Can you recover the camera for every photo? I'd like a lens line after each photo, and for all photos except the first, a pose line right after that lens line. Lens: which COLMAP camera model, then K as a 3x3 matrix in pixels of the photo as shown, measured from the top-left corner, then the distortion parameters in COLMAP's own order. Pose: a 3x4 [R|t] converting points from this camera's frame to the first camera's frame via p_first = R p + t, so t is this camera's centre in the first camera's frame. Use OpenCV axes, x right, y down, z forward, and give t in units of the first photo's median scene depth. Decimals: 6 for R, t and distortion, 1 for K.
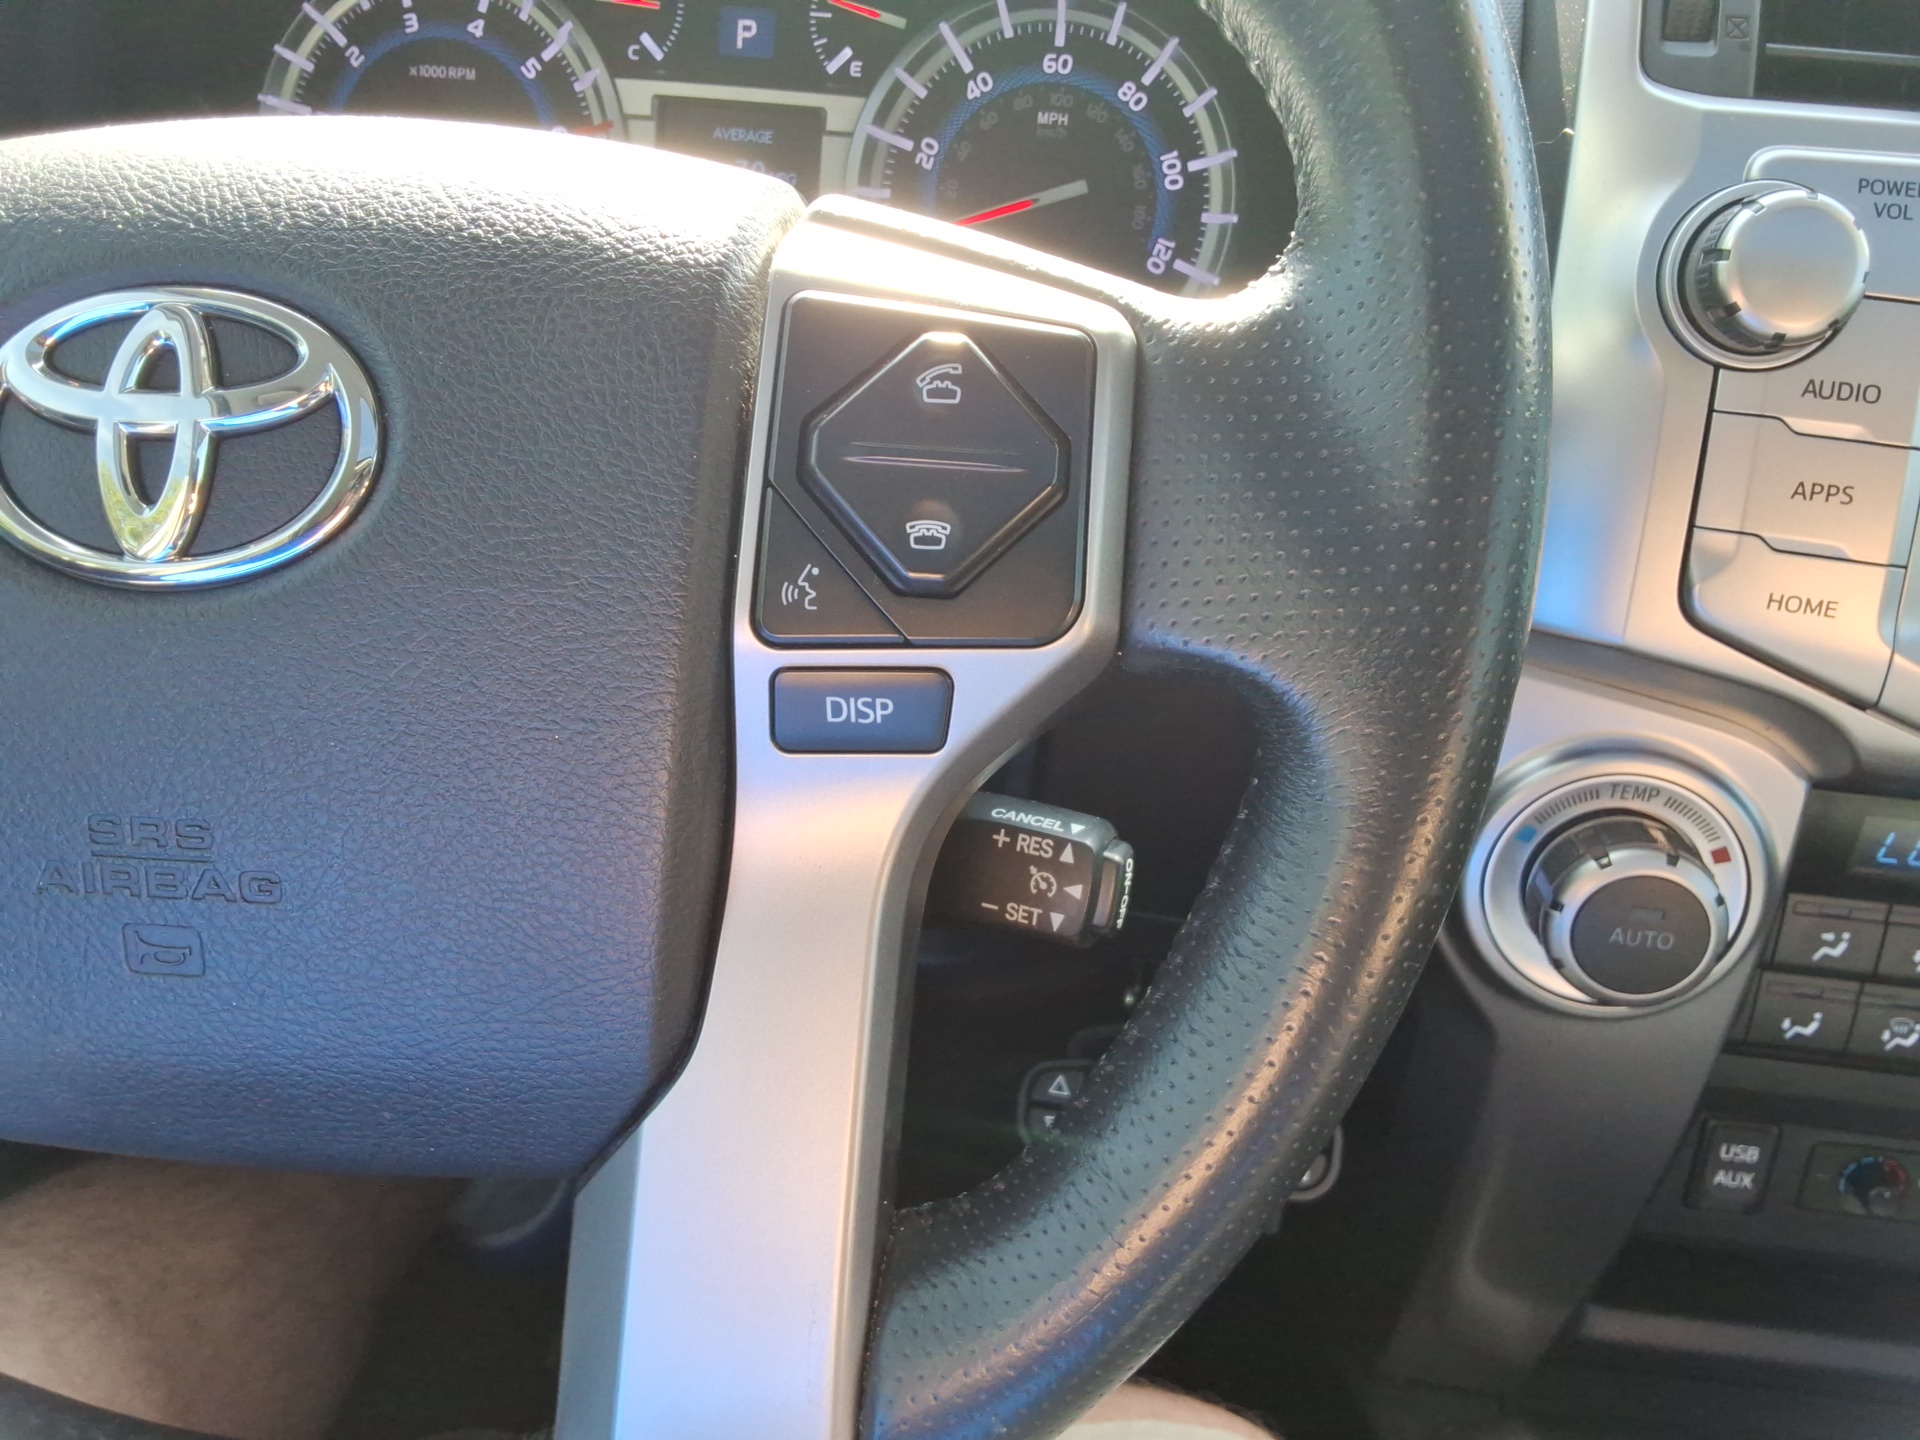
lens RADIAL K [[1569.0, 0, 987.6], [0, 1569.0, 711.5], [0, 0, 1]] dist [0.133821, -0.233293]
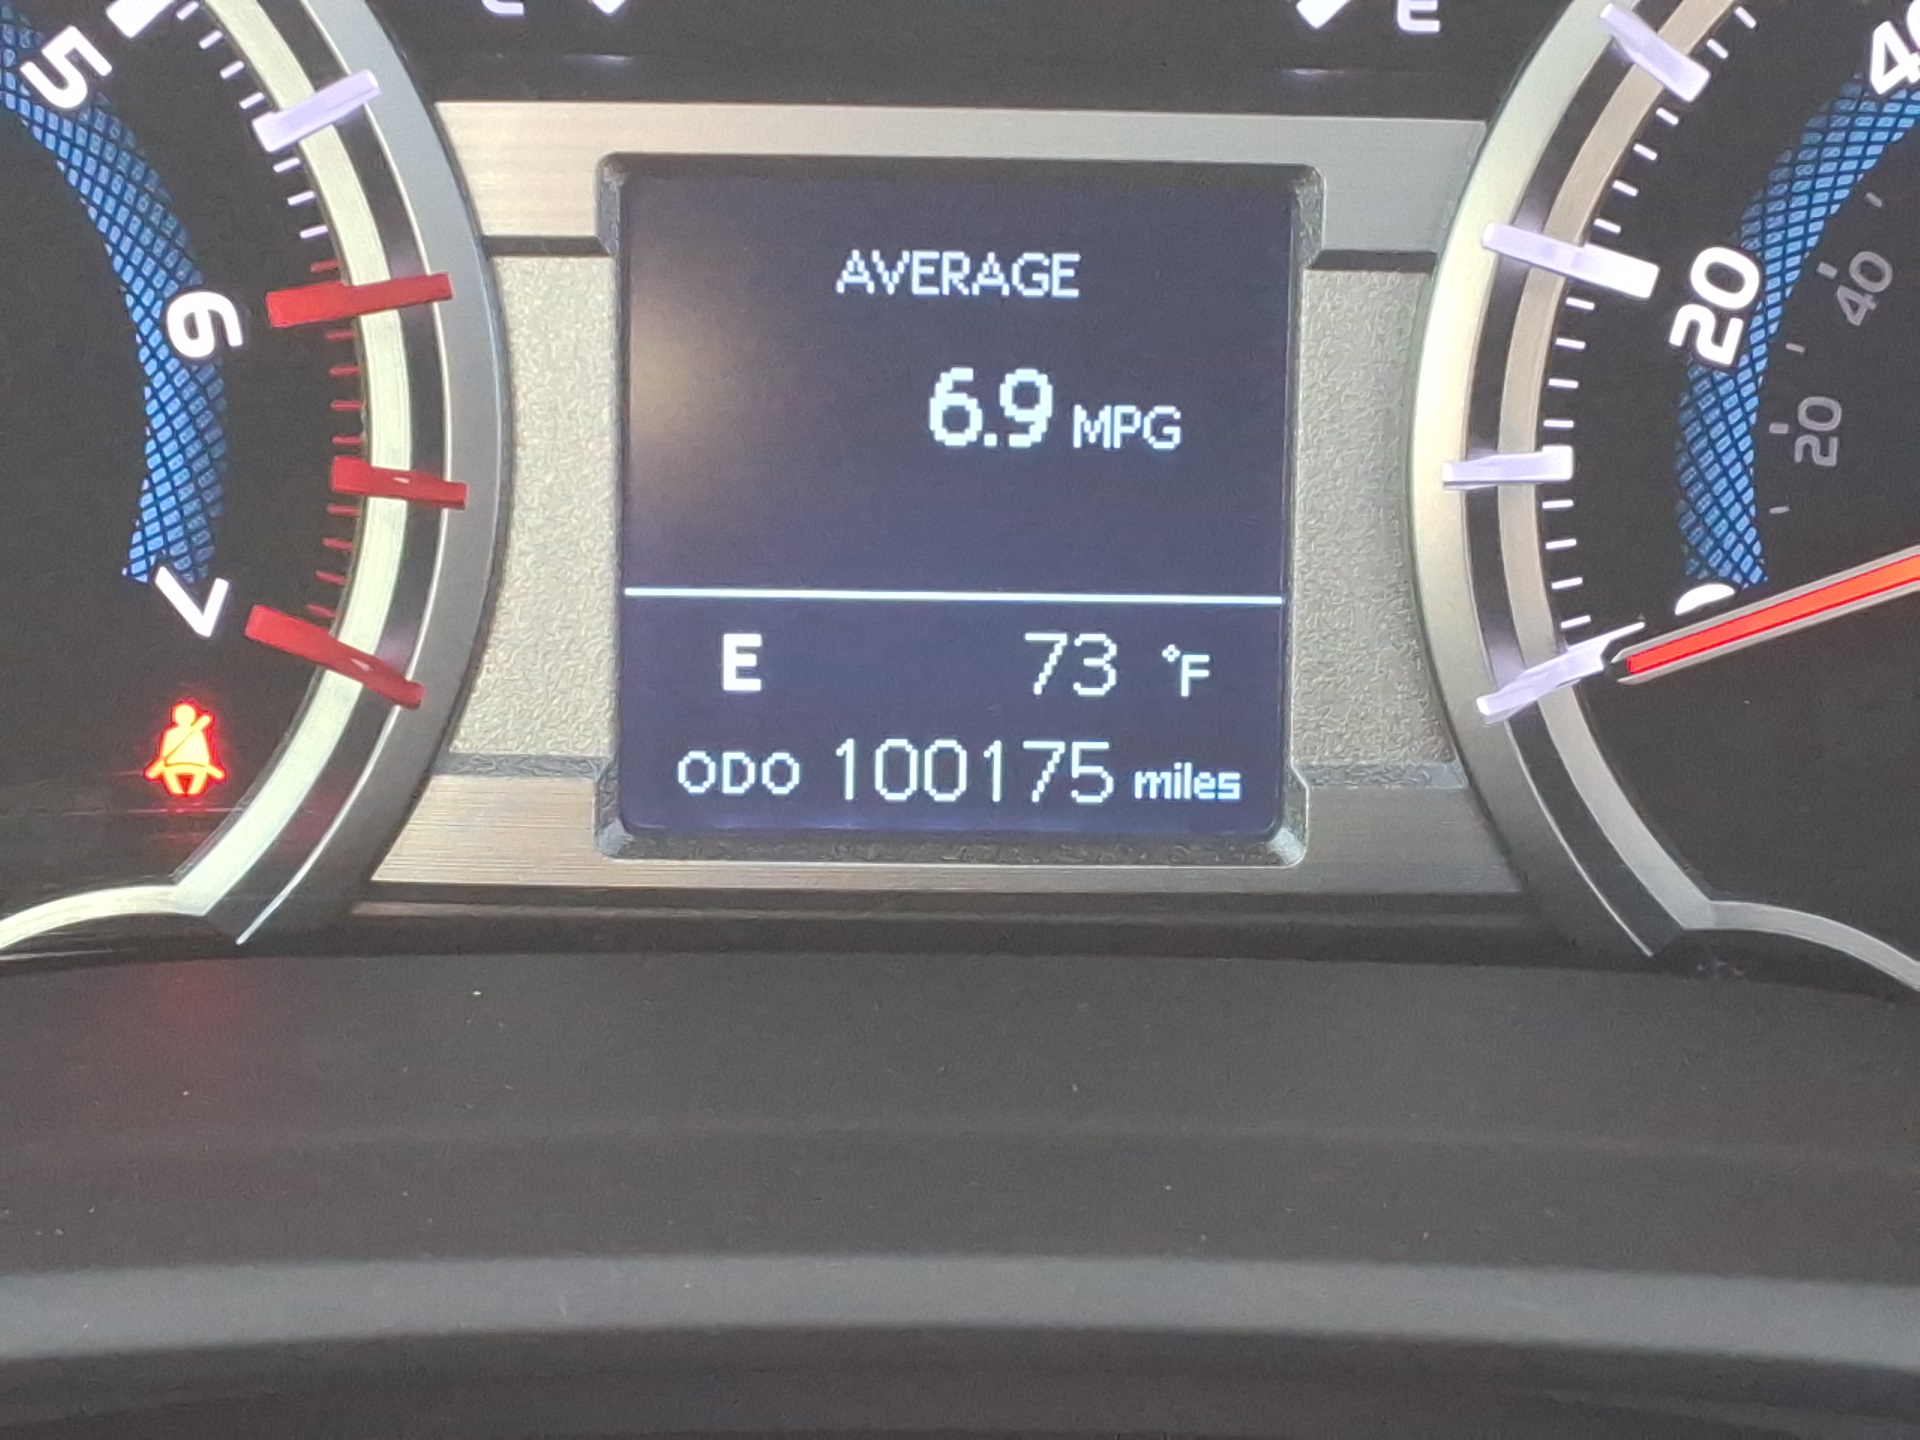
lens RADIAL K [[4056.7, 0, 1026.8], [0, 4056.7, 720.5], [0, 0, 1]] dist [0.072450, 0.272685]
pose [[0.986179, -0.092400, 0.137525, -0.245297], [0.095930, 0.995202, -0.019244, -0.288784], [-0.135087, 0.032171, 0.990311, 0.383865]]
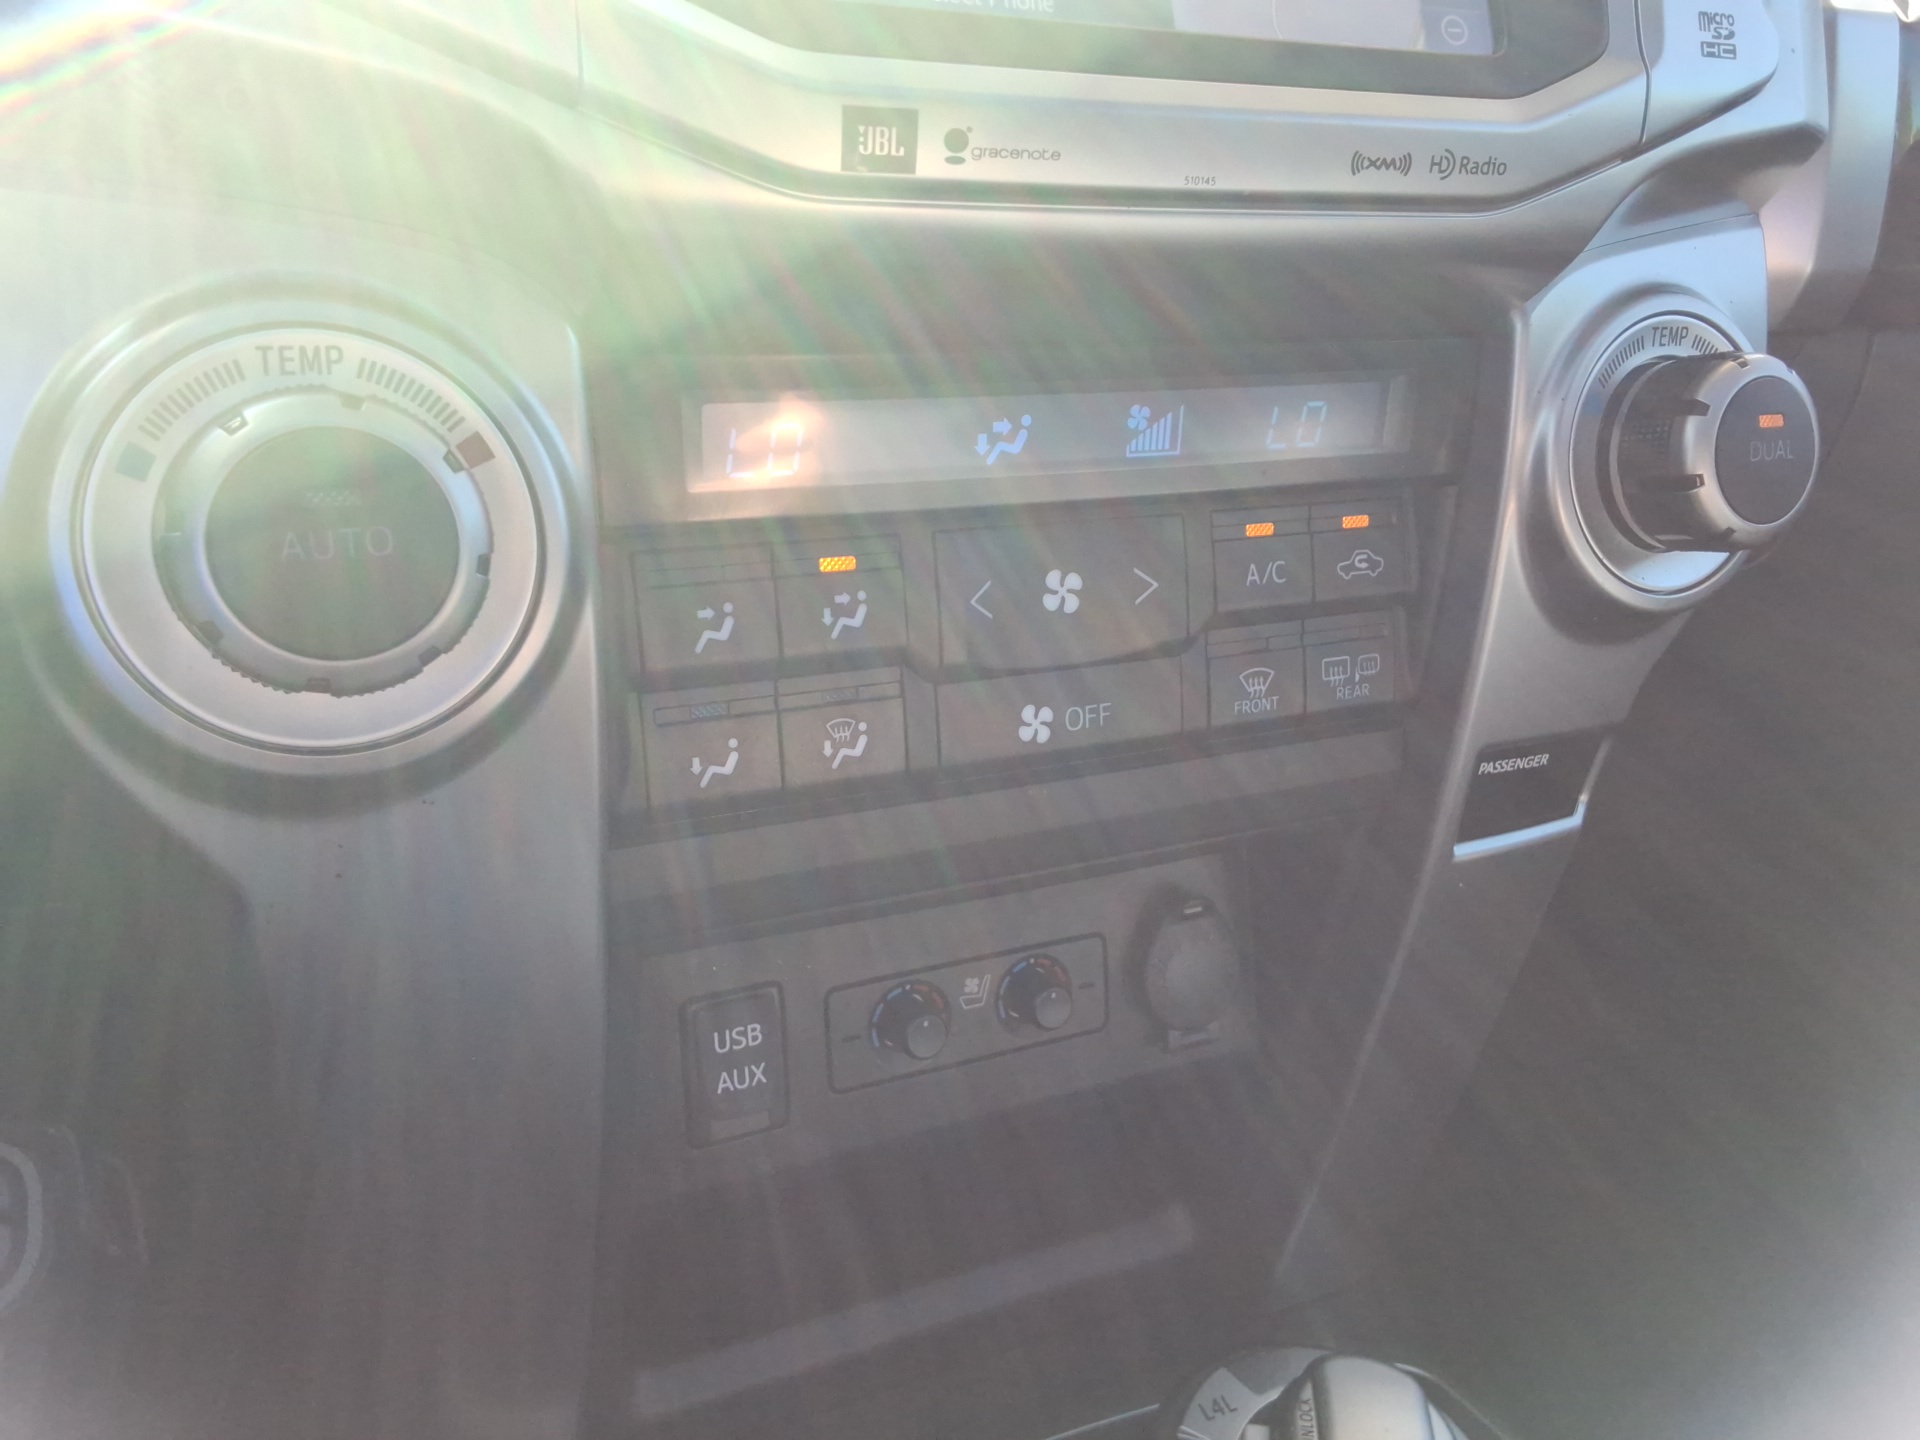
lens RADIAL K [[1555.8, 0, 987.0], [0, 1555.8, 711.9], [0, 0, 1]] dist [0.138860, -0.229581]
pose [[0.824468, -0.190540, 0.532867, 0.216526], [0.285294, 0.953146, -0.100594, 0.243379], [-0.488733, 0.234960, 0.840199, 0.319093]]
